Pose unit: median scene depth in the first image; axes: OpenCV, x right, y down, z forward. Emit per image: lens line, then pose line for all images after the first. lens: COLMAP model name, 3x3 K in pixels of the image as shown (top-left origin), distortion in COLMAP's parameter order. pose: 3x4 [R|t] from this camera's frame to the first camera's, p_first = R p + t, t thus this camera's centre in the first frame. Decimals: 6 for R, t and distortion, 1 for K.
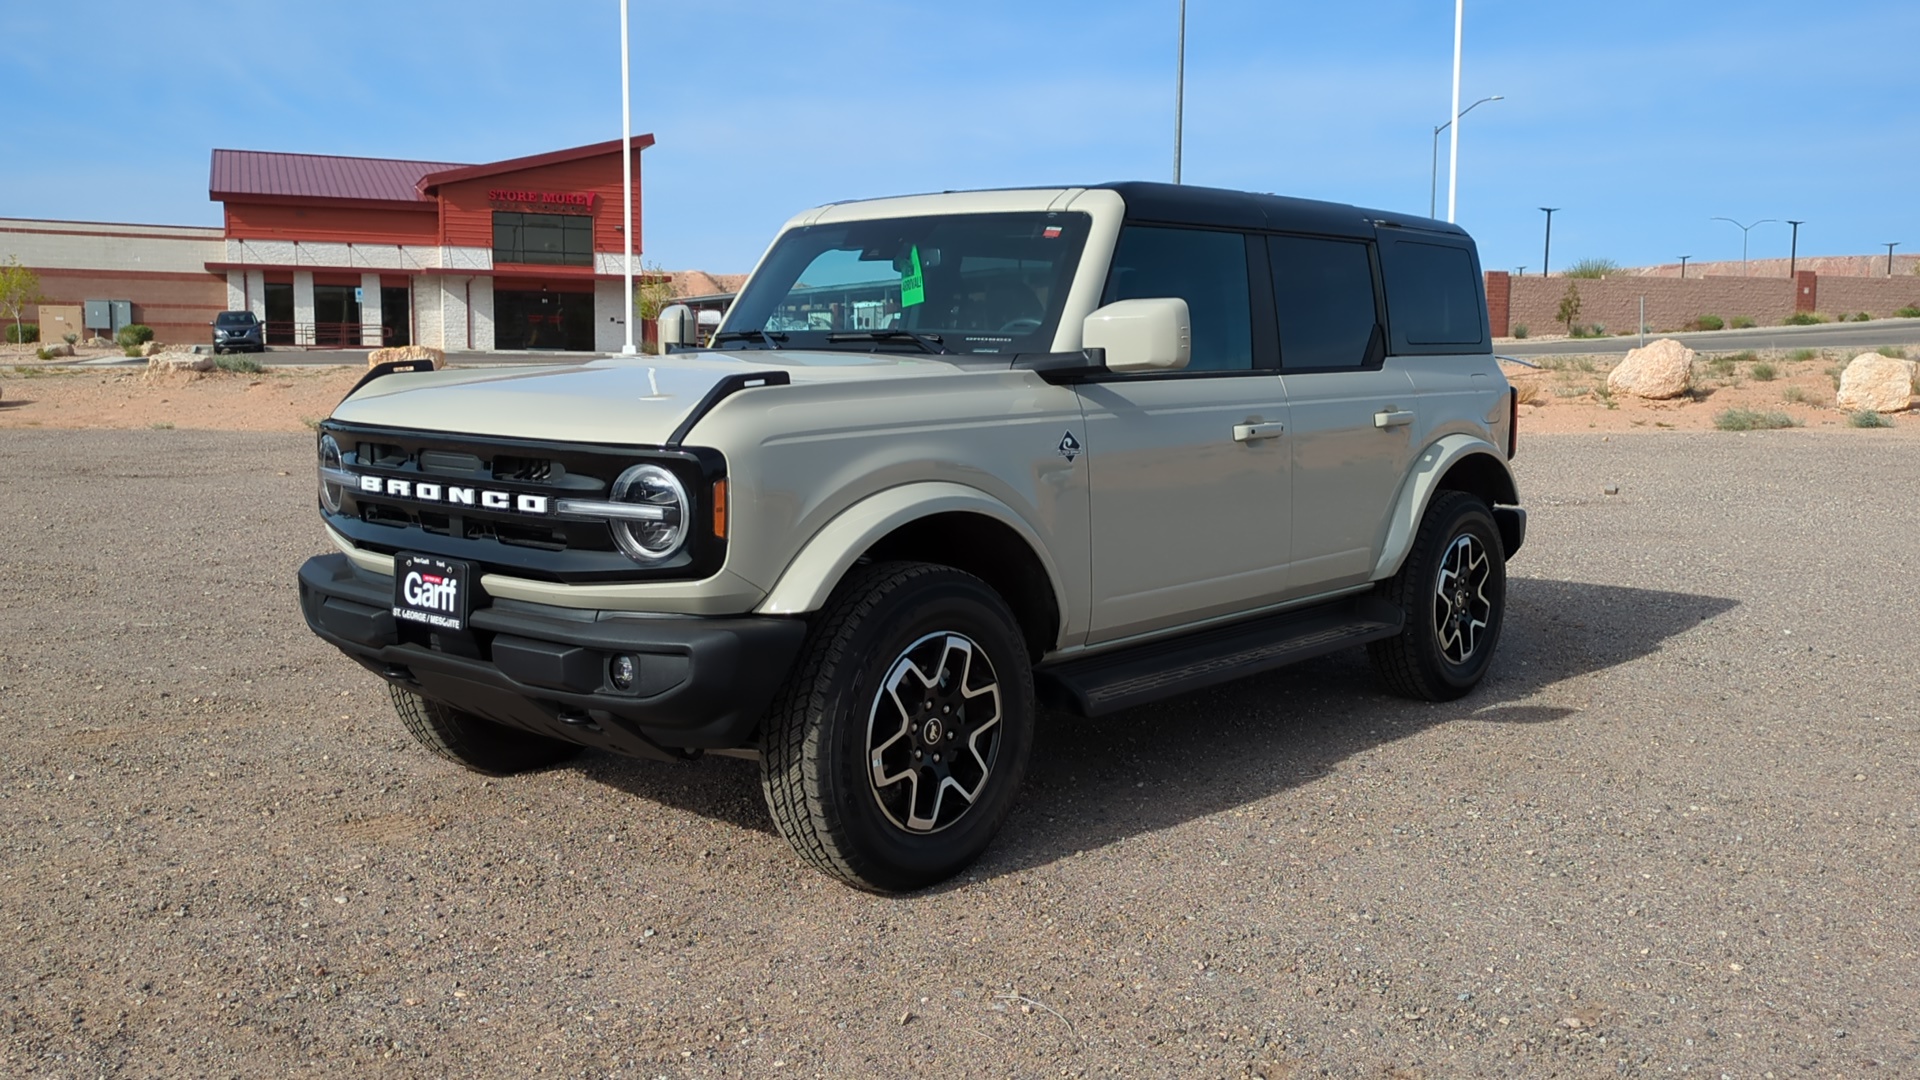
lens RADIAL K [[1655.8, 0, 977.6], [0, 1655.8, 534.1], [0, 0, 1]] dist [0.065230, -0.062297]
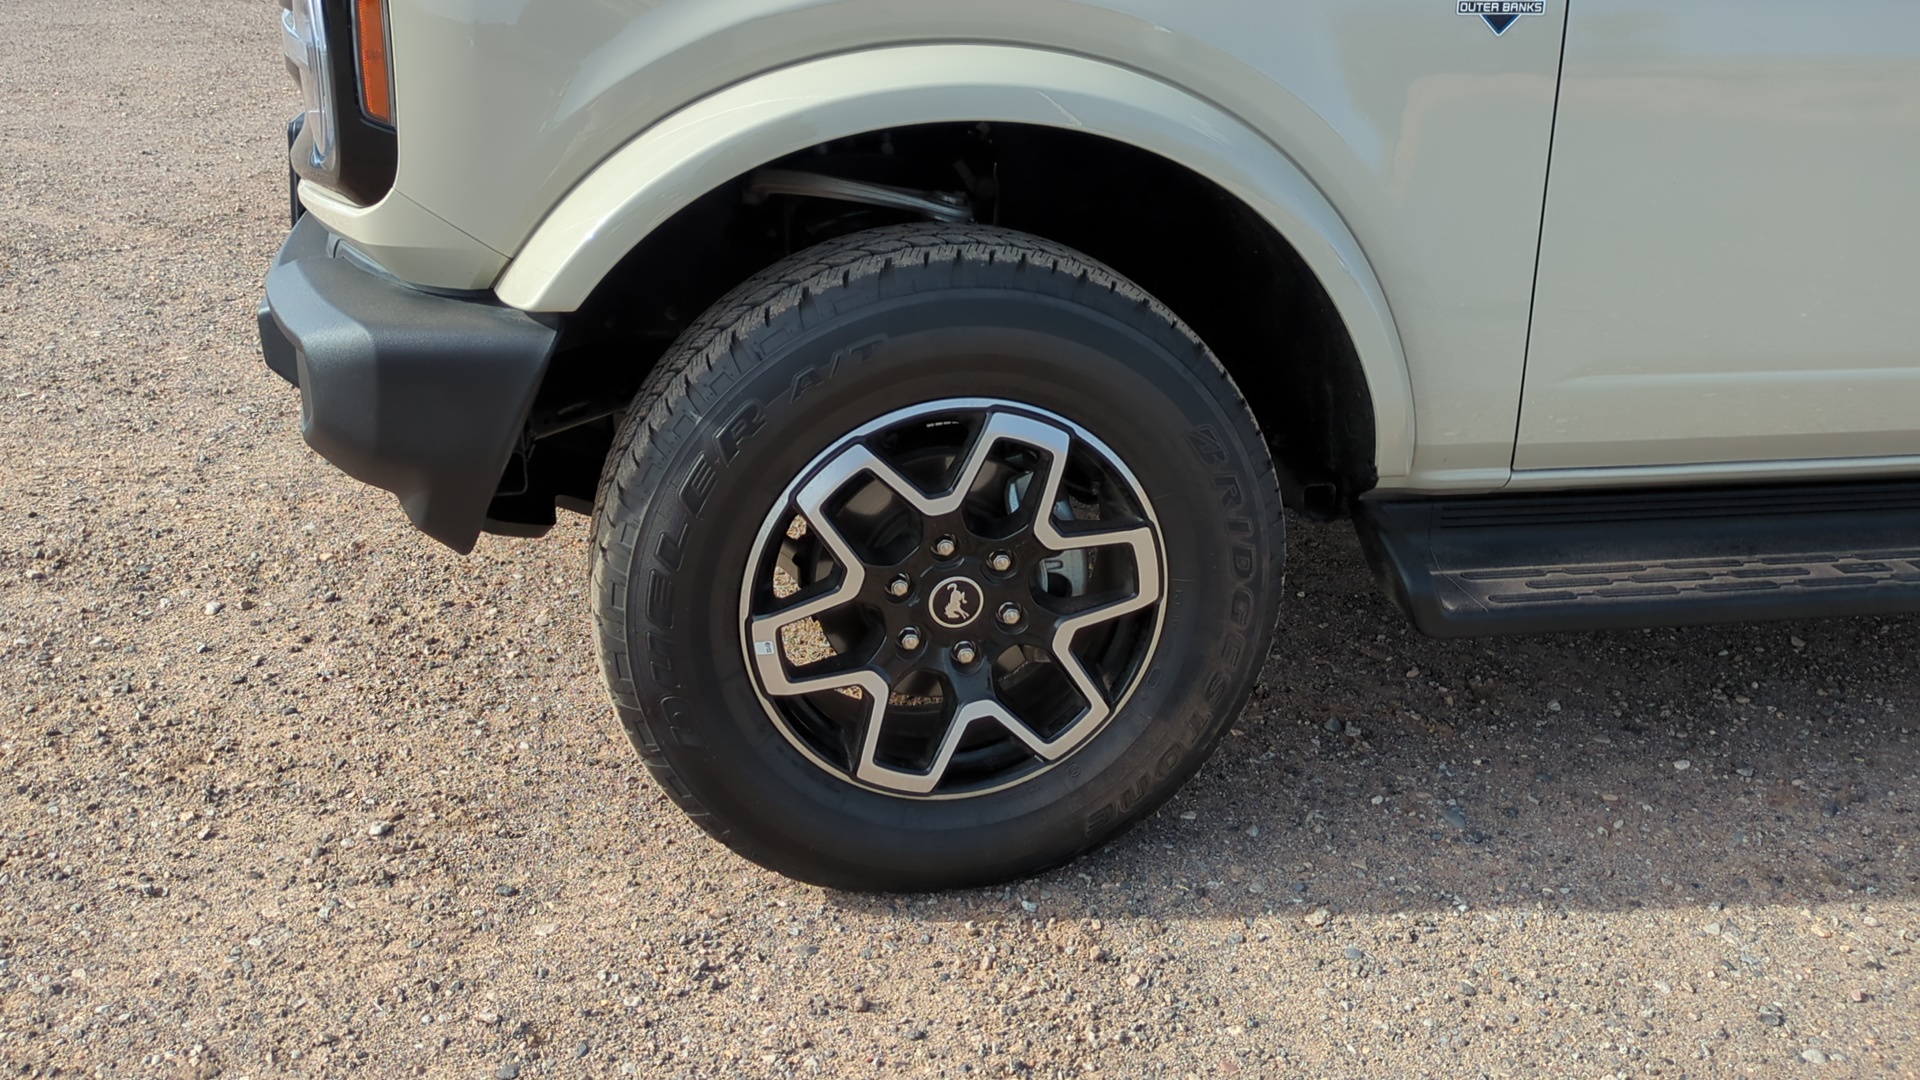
lens RADIAL K [[1655.8, 0, 963.7], [0, 1655.8, 538.2], [0, 0, 1]] dist [0.065230, -0.062297]
pose [[0.791715, 0.239111, -0.562151, 0.153961], [-0.098060, 0.958025, 0.269392, -0.016416], [0.602970, -0.158157, 0.781930, 0.419239]]
